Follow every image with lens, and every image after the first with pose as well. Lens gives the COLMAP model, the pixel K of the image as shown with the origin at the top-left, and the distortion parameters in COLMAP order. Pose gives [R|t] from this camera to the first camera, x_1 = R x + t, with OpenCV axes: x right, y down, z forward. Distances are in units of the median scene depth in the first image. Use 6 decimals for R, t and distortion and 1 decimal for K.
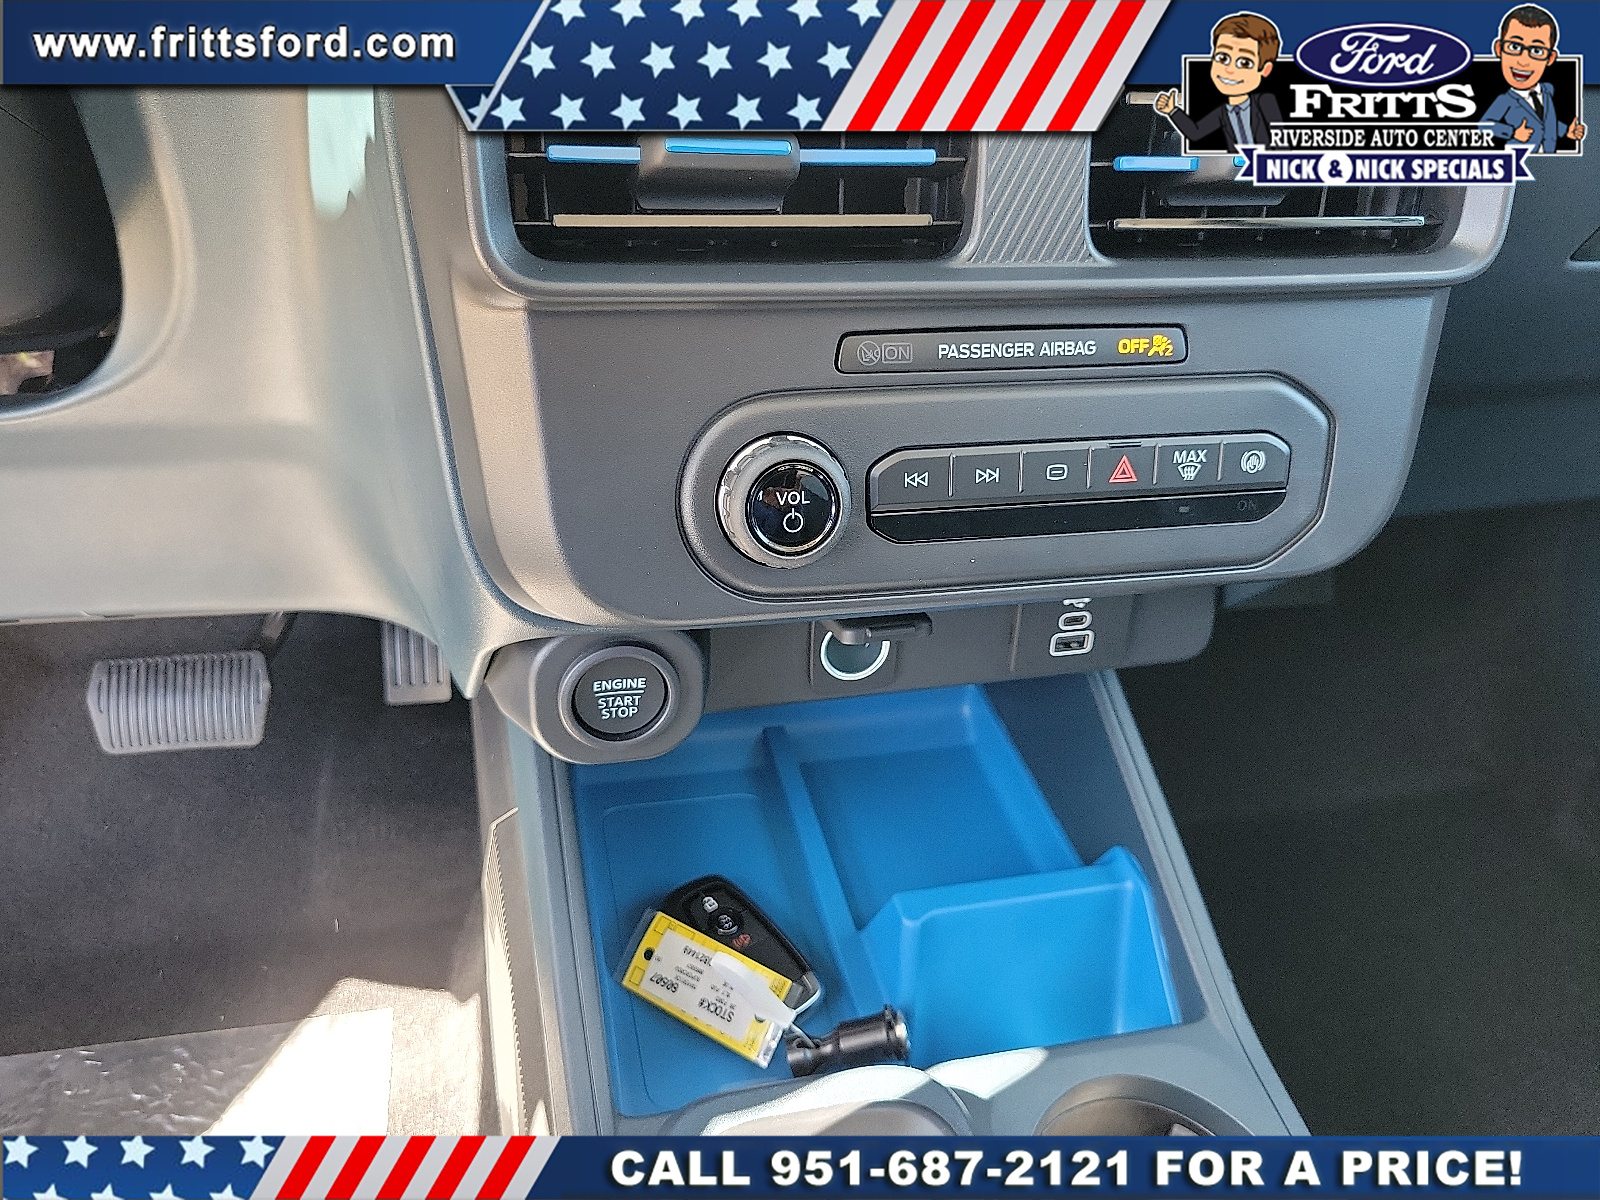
lens RADIAL K [[1257.1, 0, 800.0], [0, 1257.1, 600.0], [0, 0, 1]] dist [-0.000344, -0.001647]
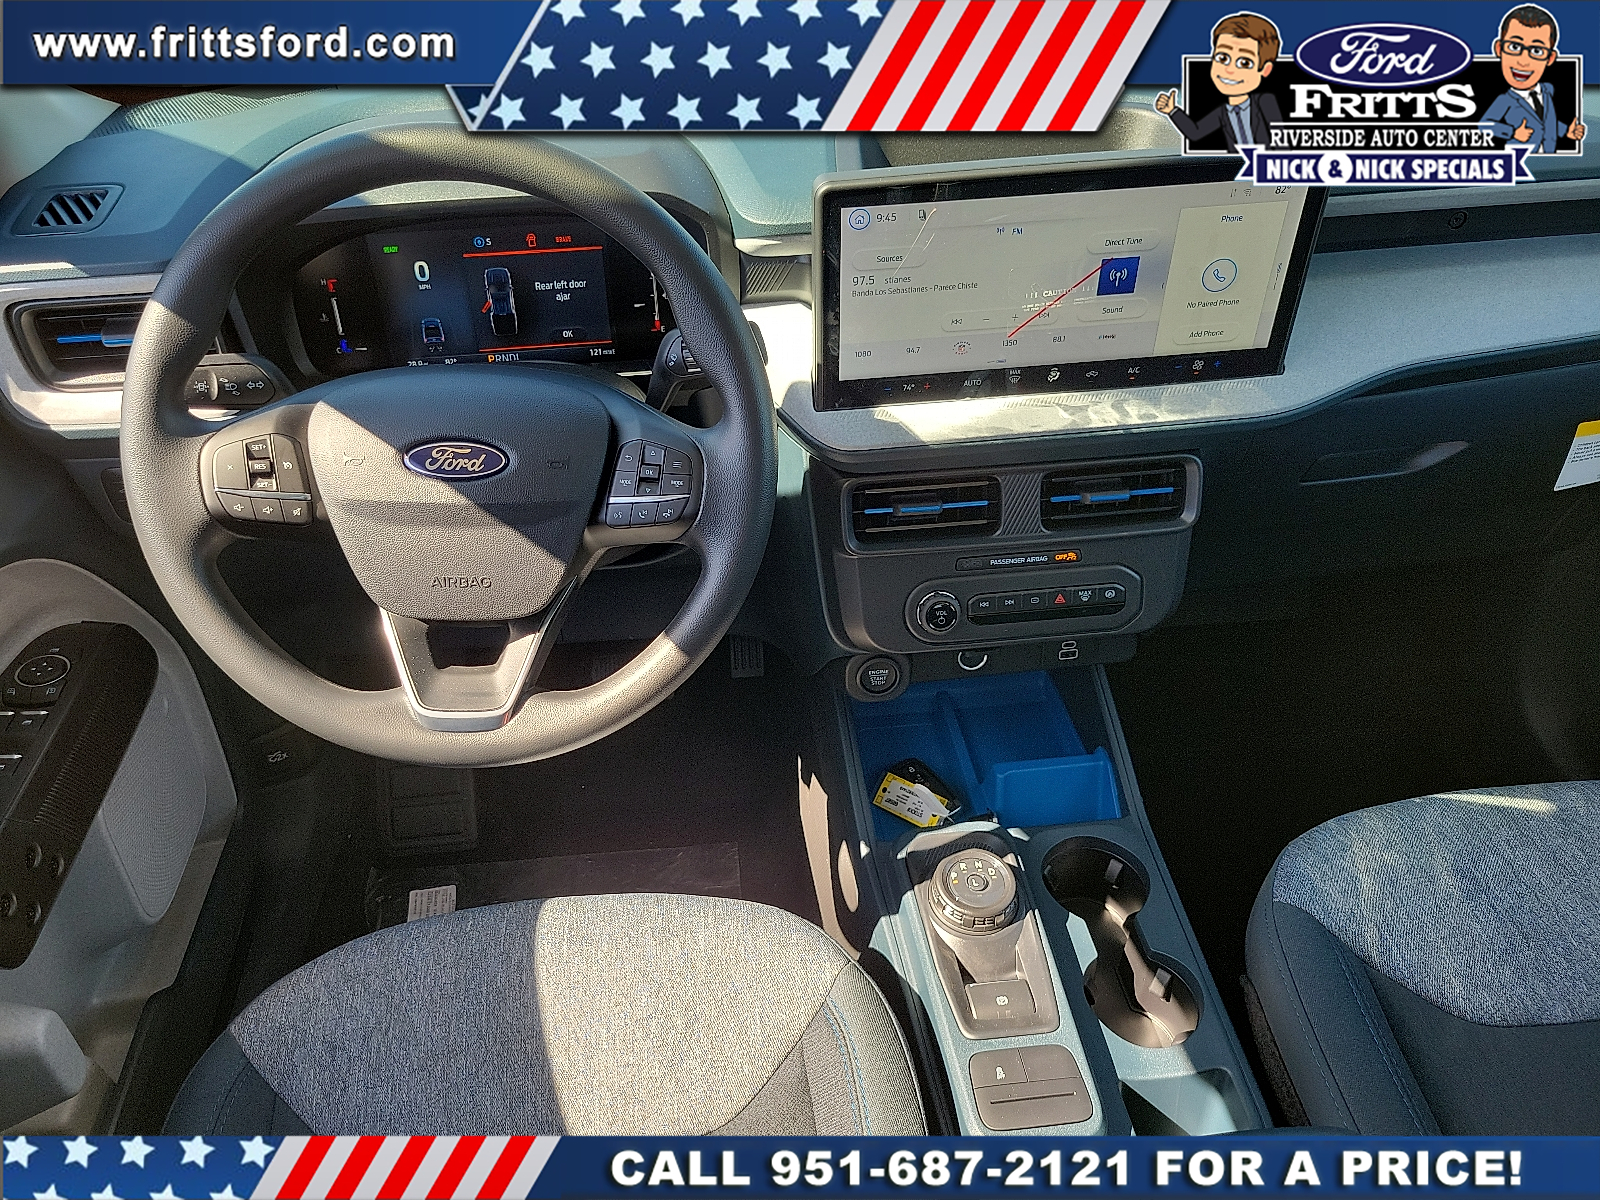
lens RADIAL K [[1257.1, 0, 800.0], [0, 1257.1, 600.0], [0, 0, 1]] dist [-0.000344, -0.001647]
pose [[0.988952, -0.003831, -0.148183, 0.066836], [0.007567, 0.999667, 0.024653, -0.118239], [0.148040, -0.025502, 0.988653, -1.274227]]
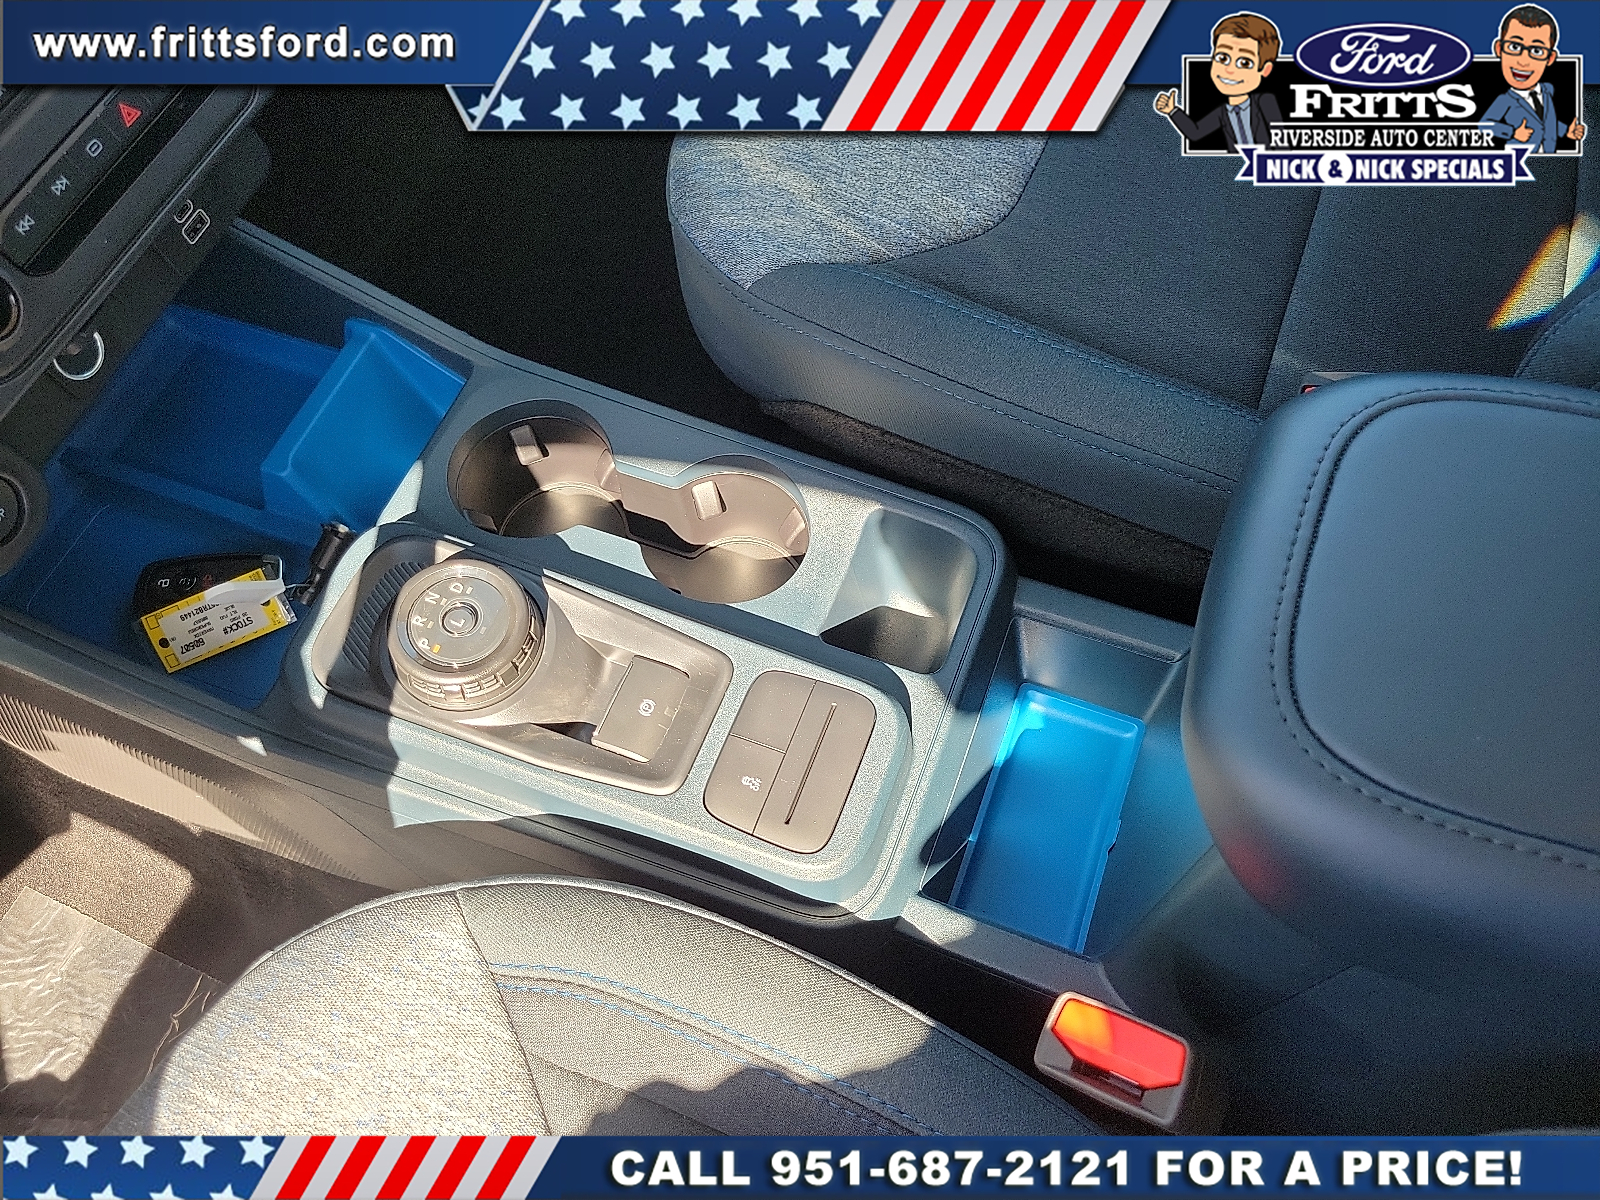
lens RADIAL K [[1180.1, 0, 756.0], [0, 1180.1, 605.7], [0, 0, 1]] dist [0.001447, 0.000024]
pose [[0.573345, -0.771063, 0.277015, -0.080893], [0.560526, 0.615746, 0.553776, -0.069810], [-0.597567, -0.162231, 0.785235, -0.300294]]
